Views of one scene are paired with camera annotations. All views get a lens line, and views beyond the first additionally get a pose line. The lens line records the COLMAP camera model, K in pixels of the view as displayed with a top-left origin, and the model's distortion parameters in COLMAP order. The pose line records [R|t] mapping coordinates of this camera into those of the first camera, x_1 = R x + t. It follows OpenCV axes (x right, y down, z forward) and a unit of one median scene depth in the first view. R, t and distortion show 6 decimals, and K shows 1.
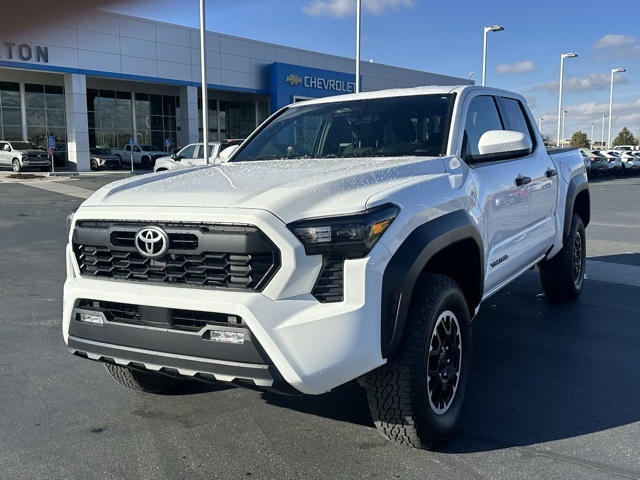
lens RADIAL K [[660.6, 0, 315.1], [0, 660.6, 237.7], [0, 0, 1]] dist [0.064241, 0.000000]
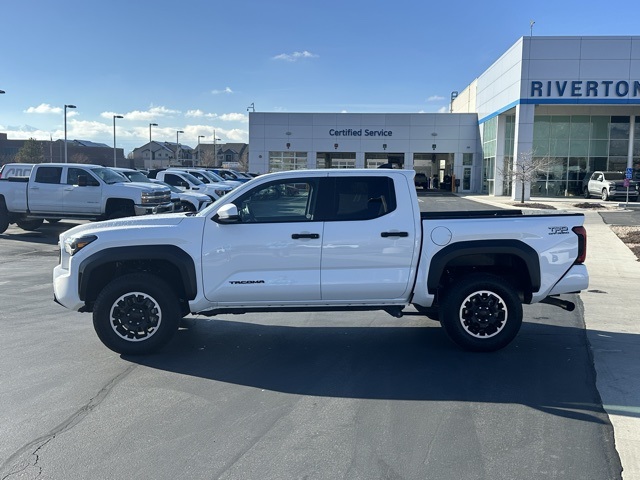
lens RADIAL K [[660.6, 0, 321.4], [0, 660.6, 243.8], [0, 0, 1]] dist [0.064241, 0.000000]
pose [[0.584951, 0.109307, -0.803669, 1.517661], [-0.130384, 0.990663, 0.039840, -0.137931], [0.800520, 0.081481, 0.593742, 0.145720]]
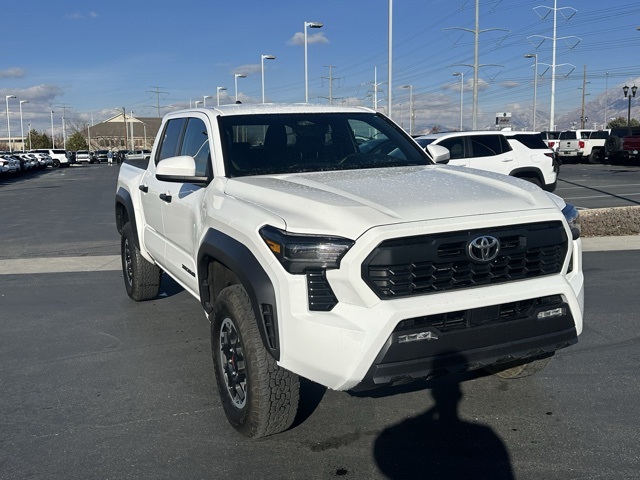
lens RADIAL K [[660.6, 0, 316.0], [0, 660.6, 241.4], [0, 0, 1]] dist [0.064241, 0.000000]
pose [[0.559085, -0.113700, 0.821277, -0.914082], [0.112409, 0.991801, 0.060786, -0.071279], [-0.821455, 0.058334, 0.567282, 0.430526]]
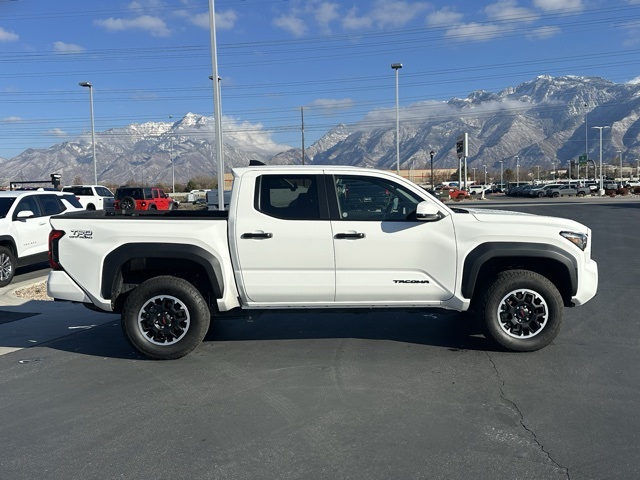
lens RADIAL K [[660.6, 0, 320.0], [0, 660.6, 238.1], [0, 0, 1]] dist [0.064241, 0.000000]
pose [[-0.545631, -0.027324, 0.837580, -1.329184], [0.130766, 0.984449, 0.117301, -0.297221], [-0.827760, 0.173530, -0.533573, 2.261803]]
